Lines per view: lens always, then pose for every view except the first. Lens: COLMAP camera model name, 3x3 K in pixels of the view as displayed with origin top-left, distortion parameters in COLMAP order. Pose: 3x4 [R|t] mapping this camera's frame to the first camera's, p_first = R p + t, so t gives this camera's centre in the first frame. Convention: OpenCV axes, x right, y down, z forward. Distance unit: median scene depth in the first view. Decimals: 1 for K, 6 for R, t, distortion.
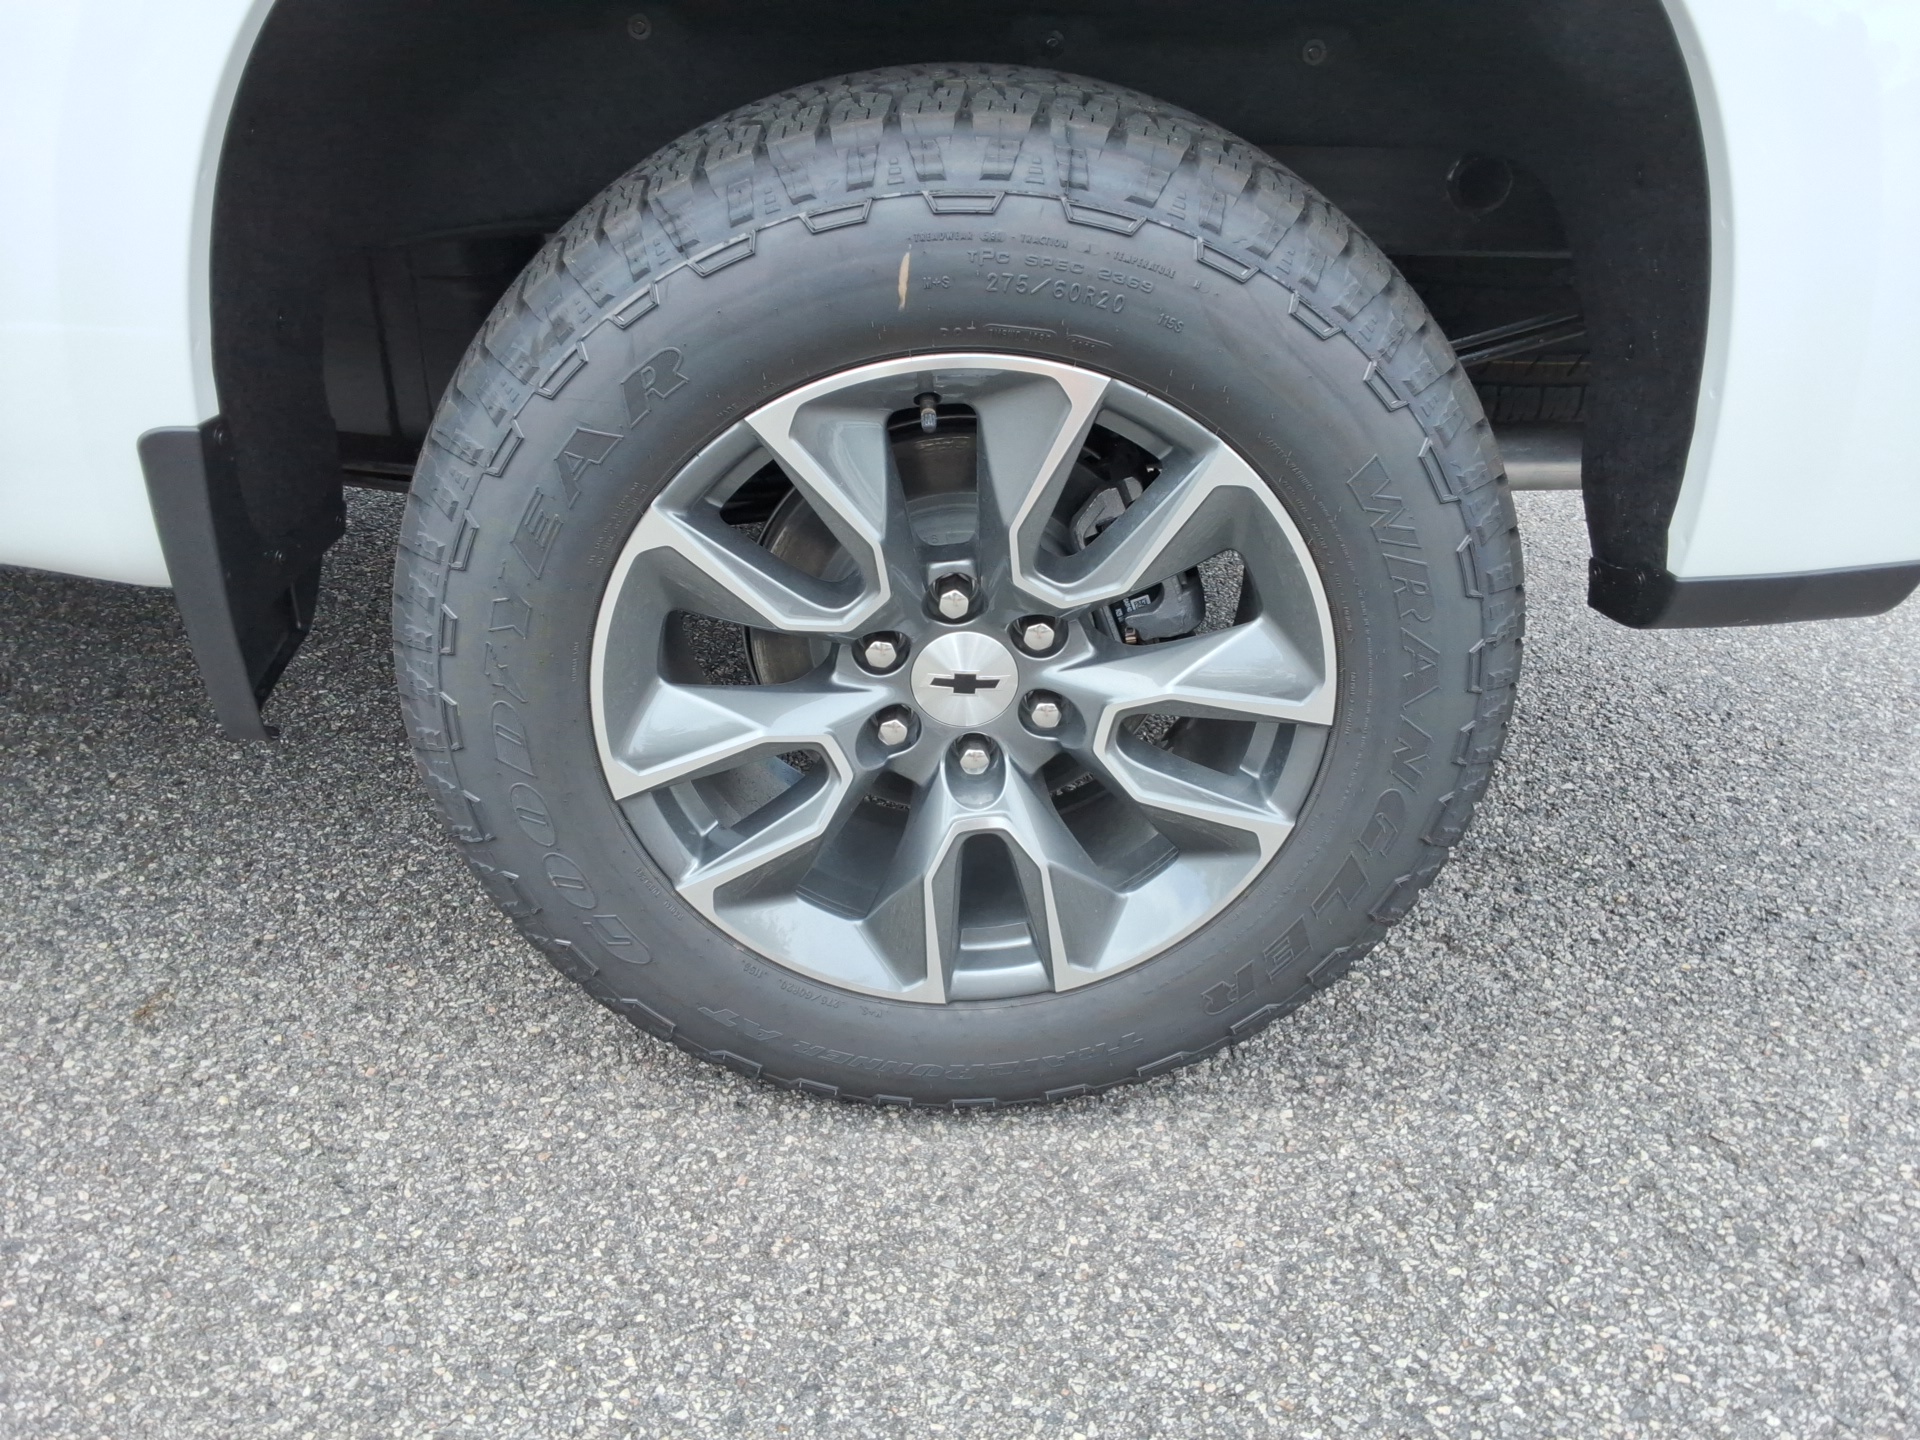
lens RADIAL K [[1522.3, 0, 970.9], [0, 1522.3, 709.2], [0, 0, 1]] dist [0.131115, -0.216824]
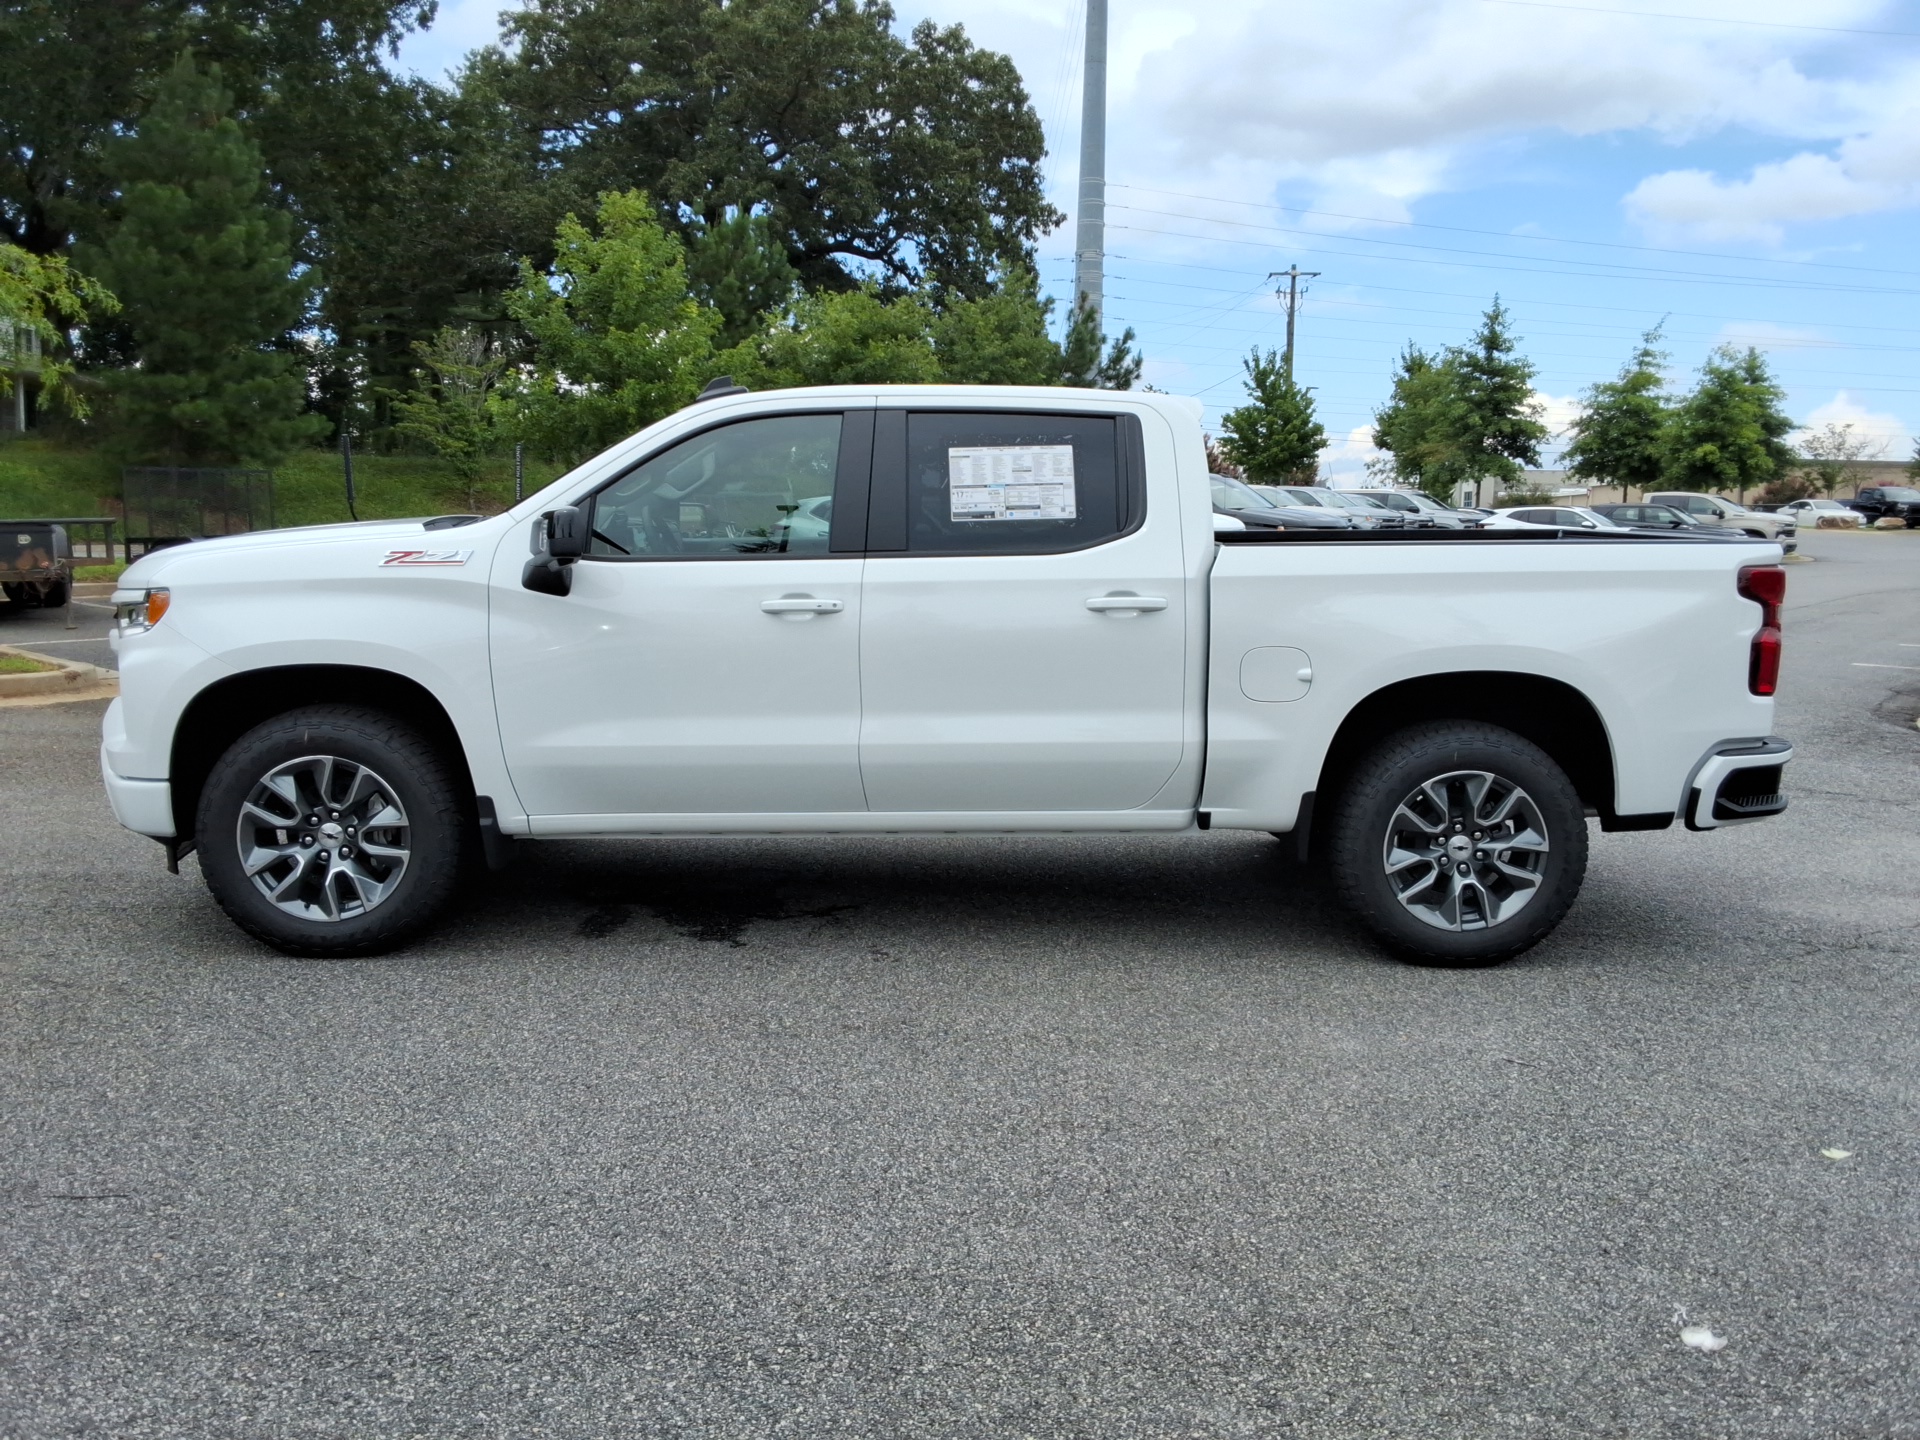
lens RADIAL K [[1522.3, 0, 970.9], [0, 1522.3, 709.2], [0, 0, 1]] dist [0.131115, -0.216824]
pose [[0.999229, -0.039109, -0.003549, -1.401509], [0.034968, 0.927258, -0.372785, 1.233584], [0.017870, 0.372374, 0.927911, -3.331548]]
